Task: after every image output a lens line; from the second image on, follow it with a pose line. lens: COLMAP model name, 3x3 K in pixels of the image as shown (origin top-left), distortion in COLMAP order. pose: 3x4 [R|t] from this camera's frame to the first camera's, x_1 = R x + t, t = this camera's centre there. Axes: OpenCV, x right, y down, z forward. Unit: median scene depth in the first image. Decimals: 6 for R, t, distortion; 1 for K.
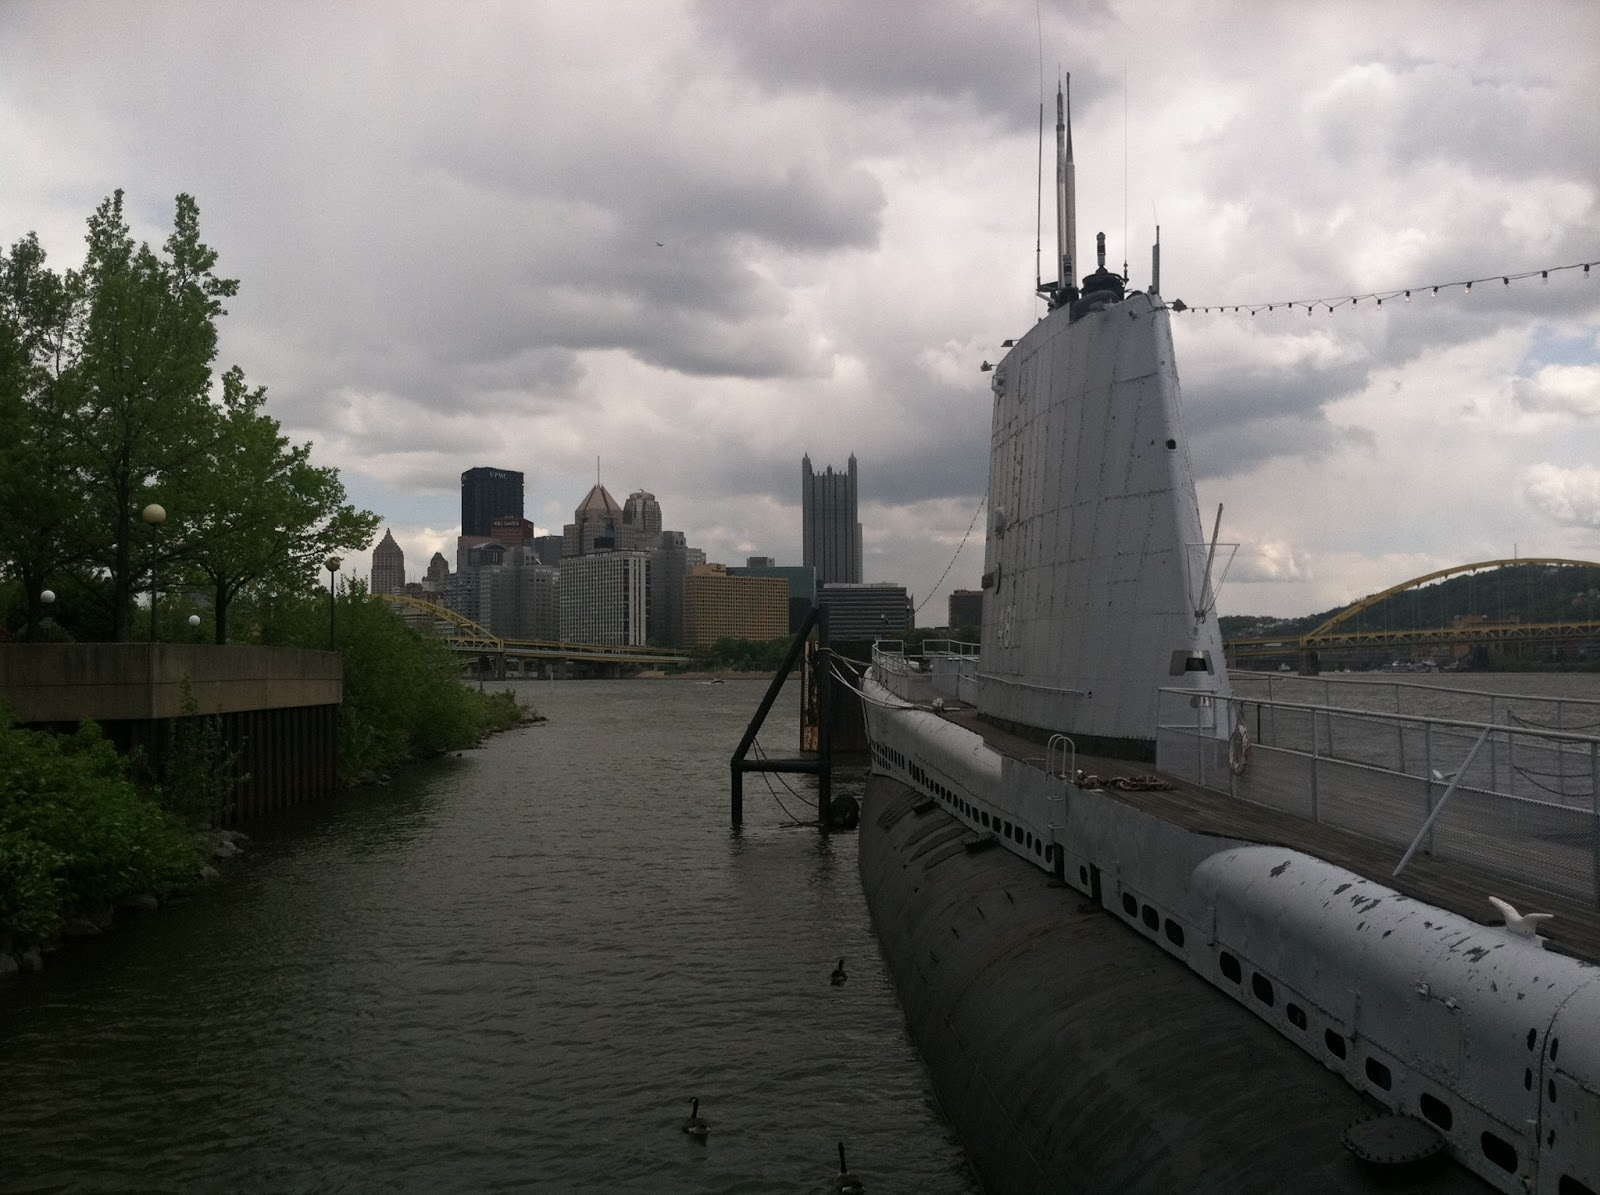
lens RADIAL K [[1549.6, 0, 799.6], [0, 1549.6, 641.5], [0, 0, 1]] dist [0.011958, 0.004254]
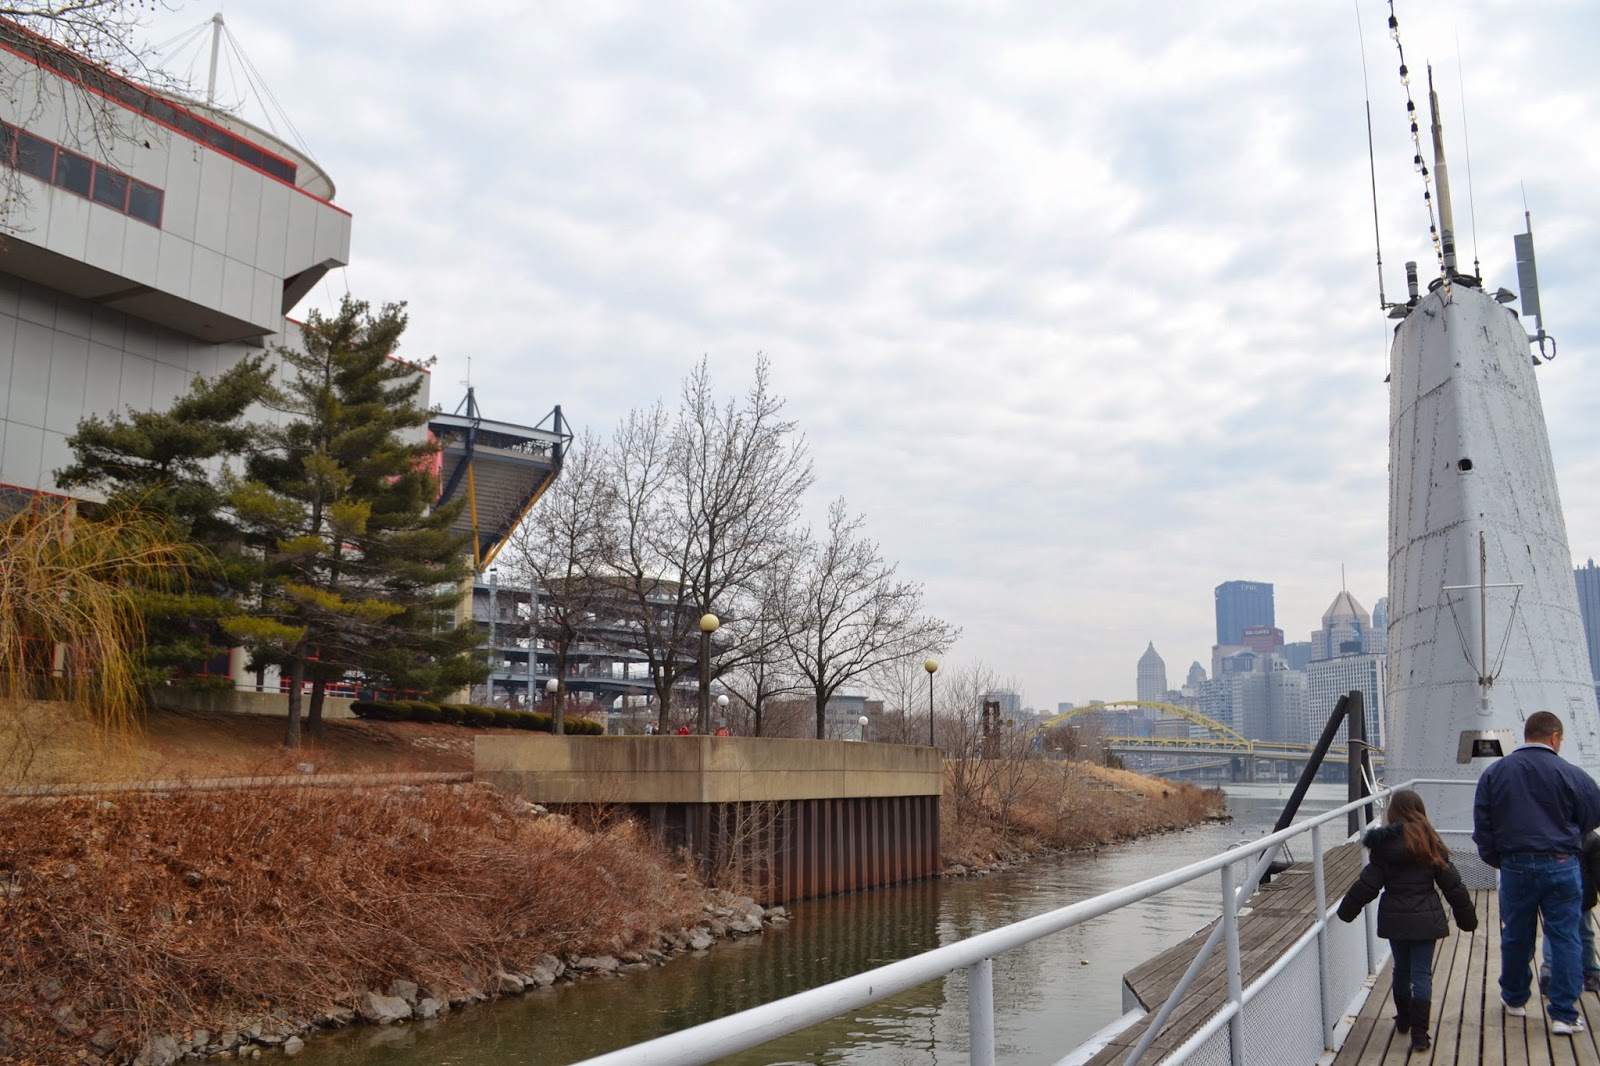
lens RADIAL K [[1401.1, 0, 797.5], [0, 1401.1, 539.8], [0, 0, 1]] dist [-0.072860, 0.003860]
pose [[0.861127, -0.068748, -0.503720, 0.174481], [-0.005685, 0.989451, -0.144759, 0.007195], [0.508358, 0.127520, 0.851652, 0.136759]]
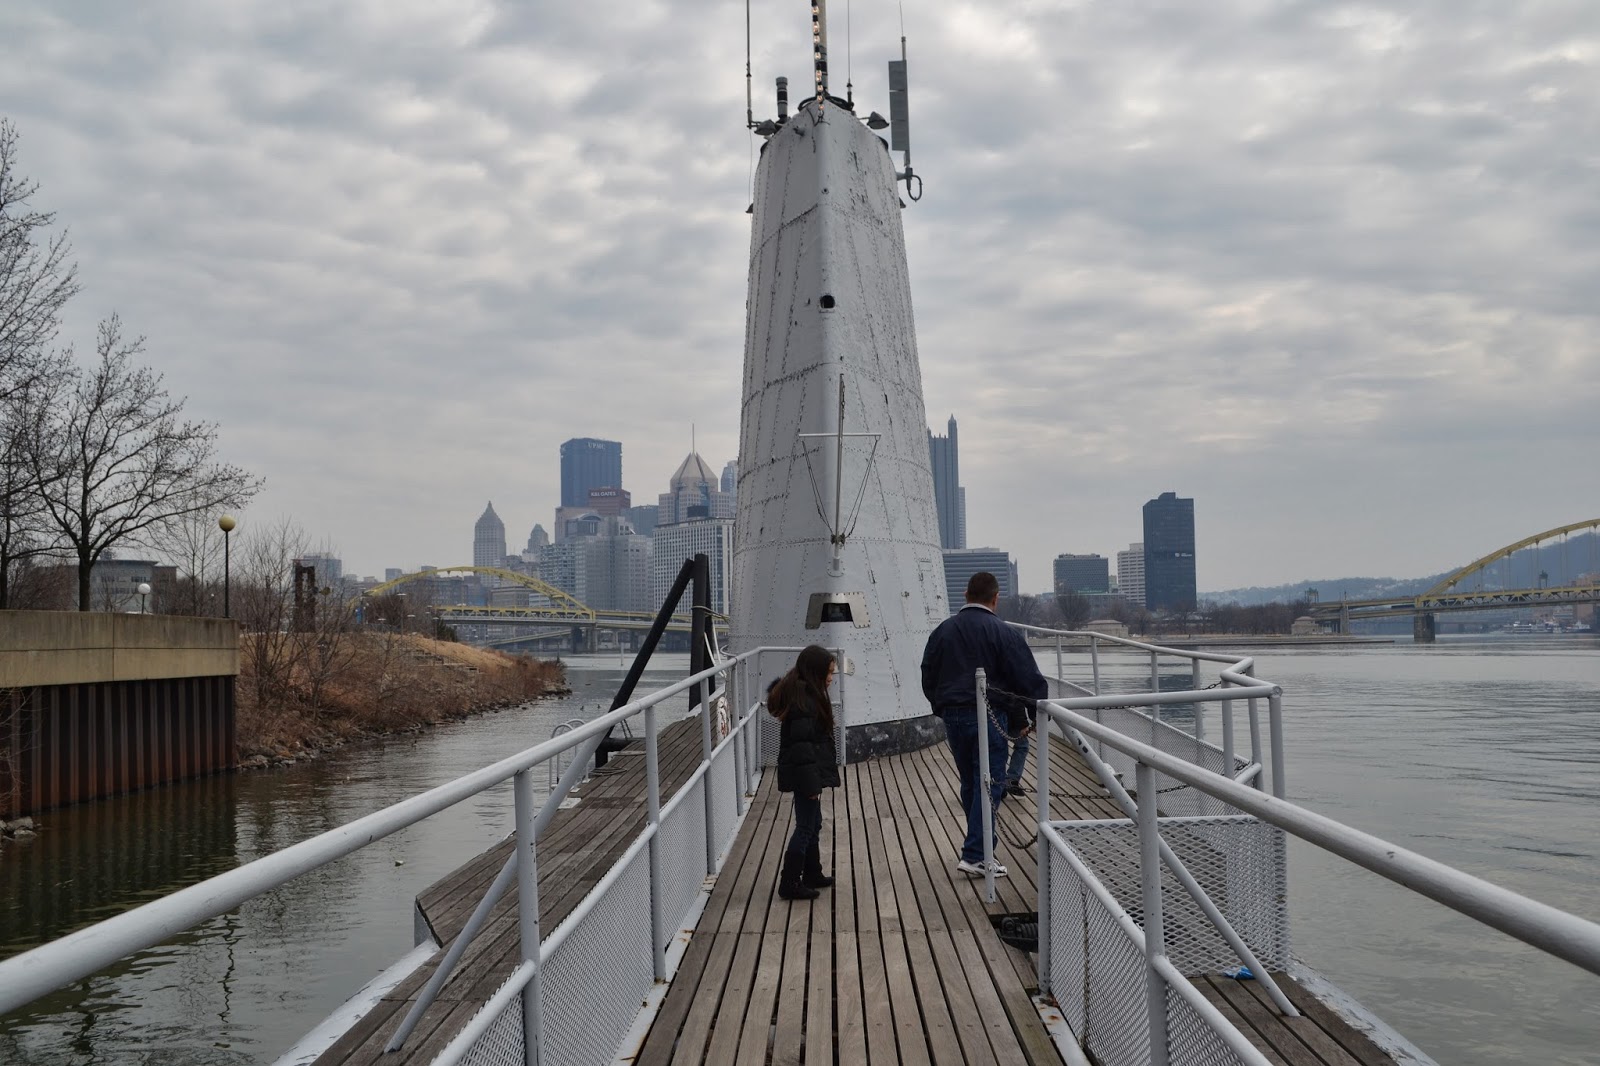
lens RADIAL K [[1550.3, 0, 800.5], [0, 1550.3, 556.7], [0, 0, 1]] dist [-0.086220, -0.003914]
pose [[0.996063, -0.013506, -0.087613, 0.168109], [0.010390, 0.999301, -0.035922, 0.008268], [0.088037, 0.034871, 0.995507, 0.176886]]
